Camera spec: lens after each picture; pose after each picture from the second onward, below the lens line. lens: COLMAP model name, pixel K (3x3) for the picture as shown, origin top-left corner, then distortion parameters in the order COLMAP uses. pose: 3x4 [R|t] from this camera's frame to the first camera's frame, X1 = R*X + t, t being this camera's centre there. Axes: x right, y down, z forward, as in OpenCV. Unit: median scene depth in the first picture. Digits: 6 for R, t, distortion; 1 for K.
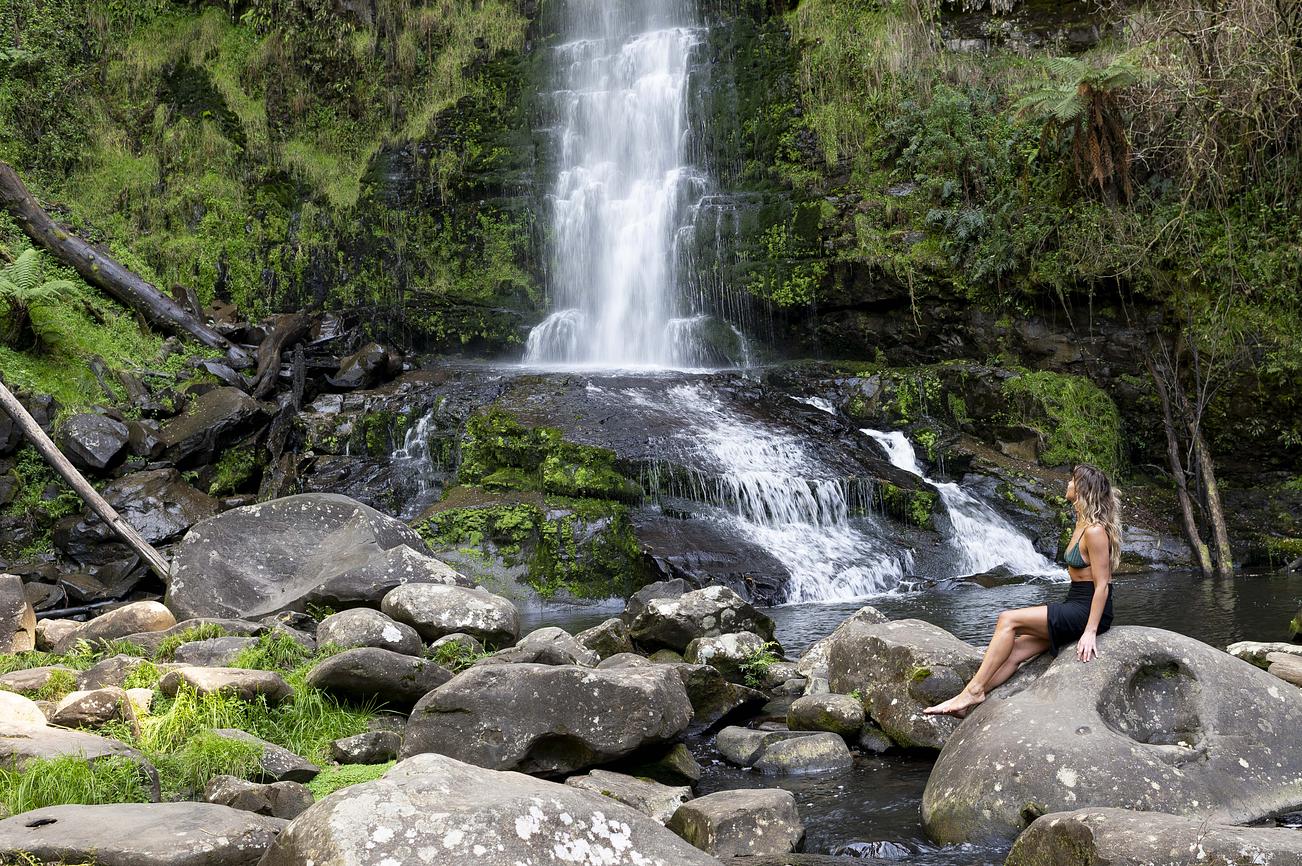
lens RADIAL K [[1332.6, 0, 652.4], [0, 1332.6, 433.5], [0, 0, 1]] dist [-0.015673, 0.000000]
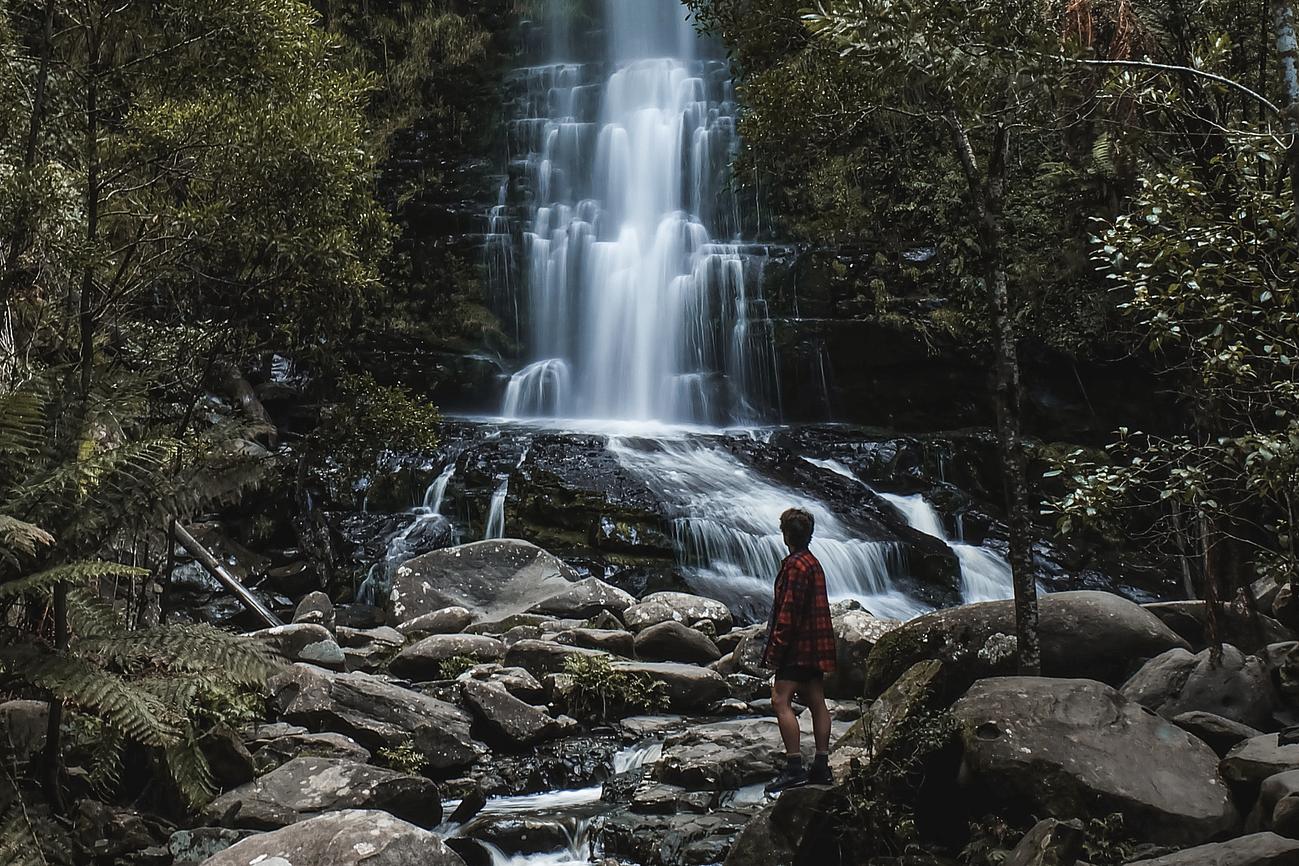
lens RADIAL K [[1553.4, 0, 648.4], [0, 1553.4, 432.9], [0, 0, 1]] dist [-0.003813, 0.000000]
pose [[0.999302, 0.018151, 0.032647, -0.054437], [-0.016881, 0.999106, -0.038767, -0.000535], [-0.033322, 0.038189, 0.998715, -0.169562]]
